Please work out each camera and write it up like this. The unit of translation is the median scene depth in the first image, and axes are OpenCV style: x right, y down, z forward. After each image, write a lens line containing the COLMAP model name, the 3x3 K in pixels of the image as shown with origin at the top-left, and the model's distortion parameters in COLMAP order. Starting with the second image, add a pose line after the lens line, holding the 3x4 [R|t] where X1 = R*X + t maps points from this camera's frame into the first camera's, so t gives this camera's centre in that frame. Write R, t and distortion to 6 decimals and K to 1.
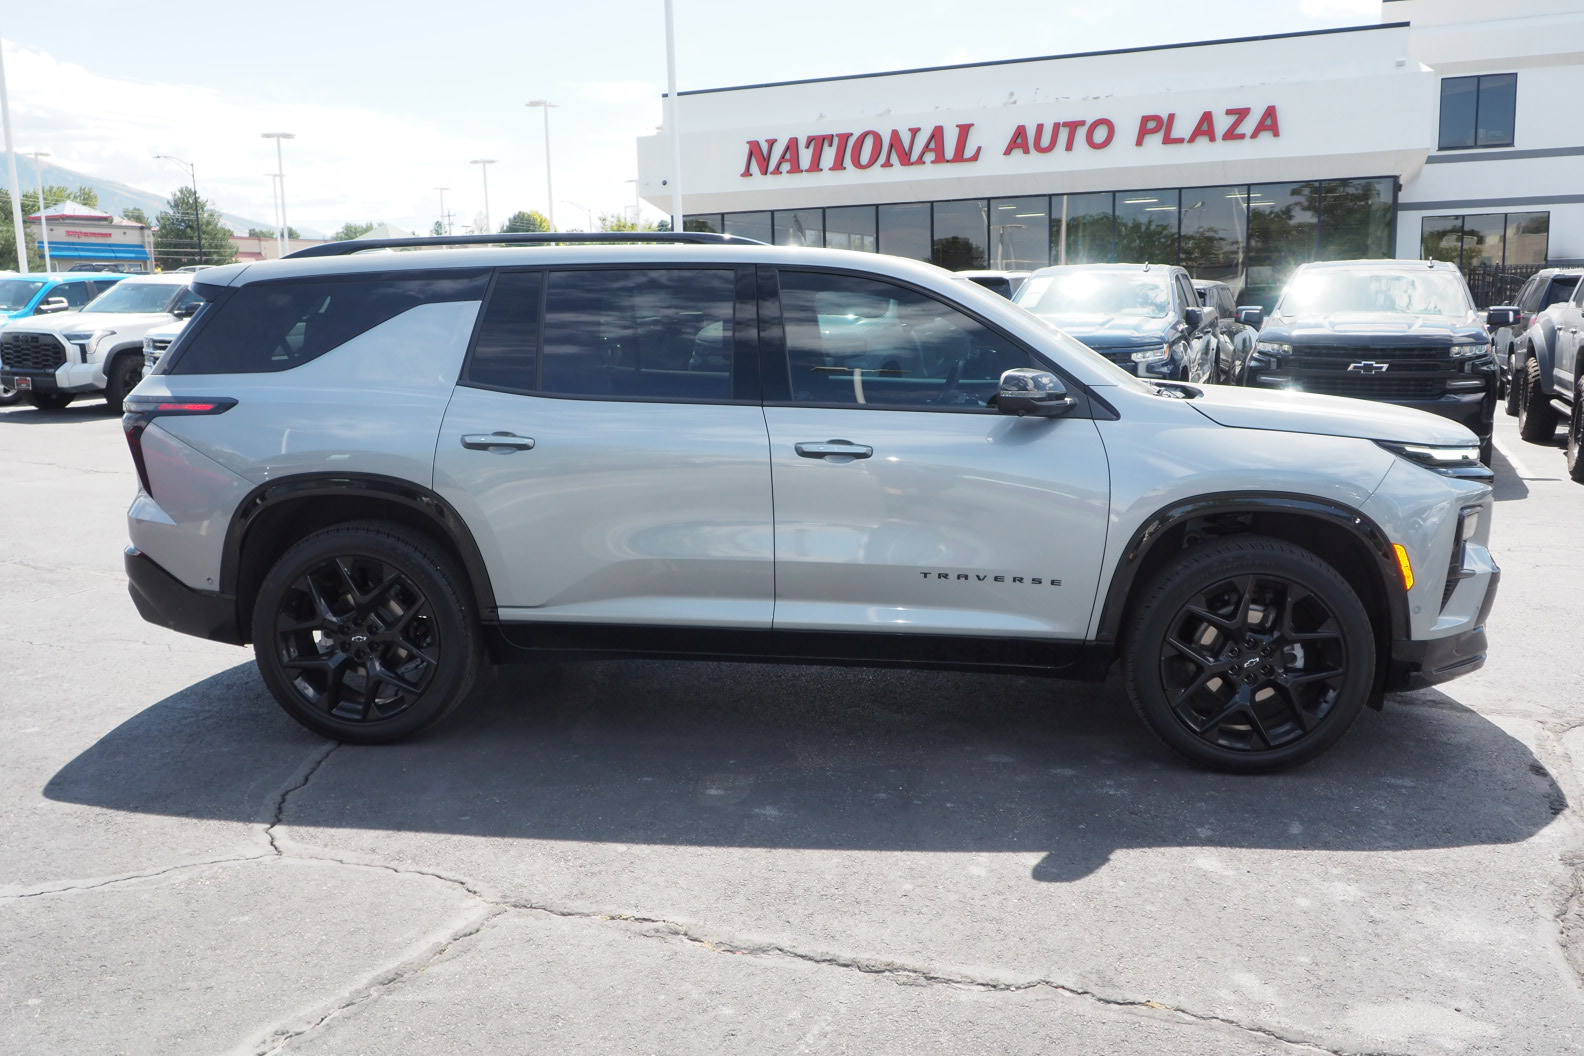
lens RADIAL K [[1310.2, 0, 792.3], [0, 1310.2, 532.0], [0, 0, 1]] dist [0.005669, 0.013340]
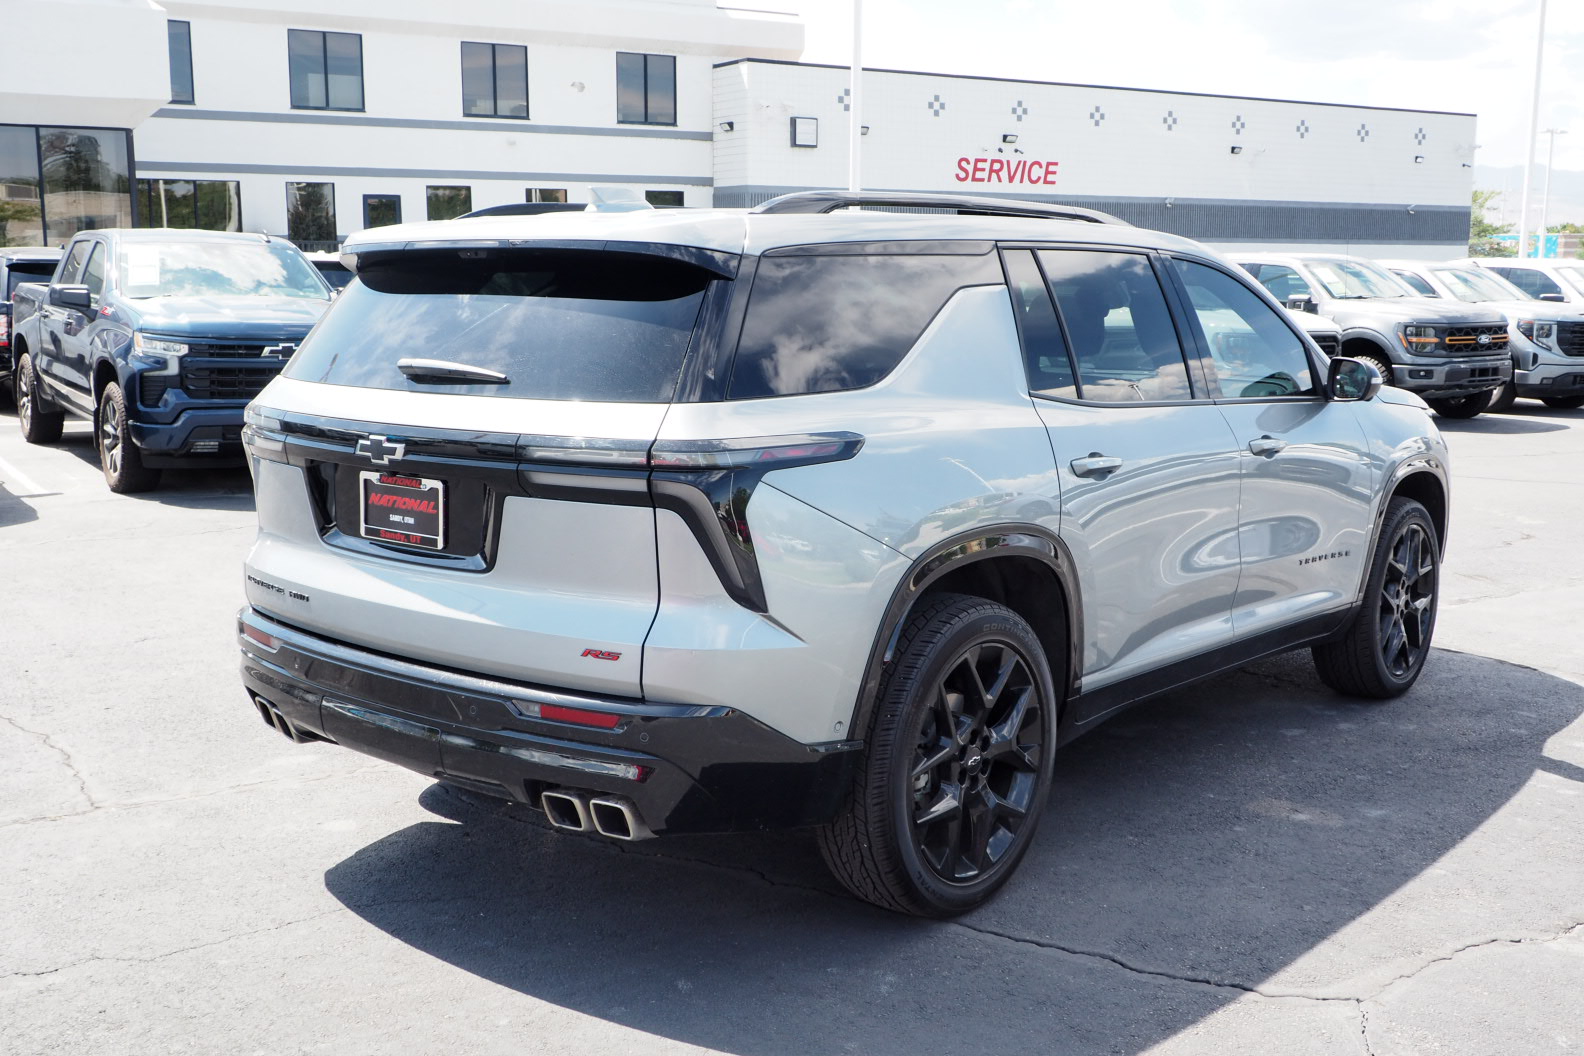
lens RADIAL K [[1613.5, 0, 793.3], [0, 1613.5, 523.7], [0, 0, 1]] dist [-0.035171, 0.000000]
pose [[0.594121, -0.114232, 0.796223, -0.308898], [0.130763, 0.990414, 0.044520, -0.027803], [-0.793676, 0.077666, 0.603363, 0.158479]]
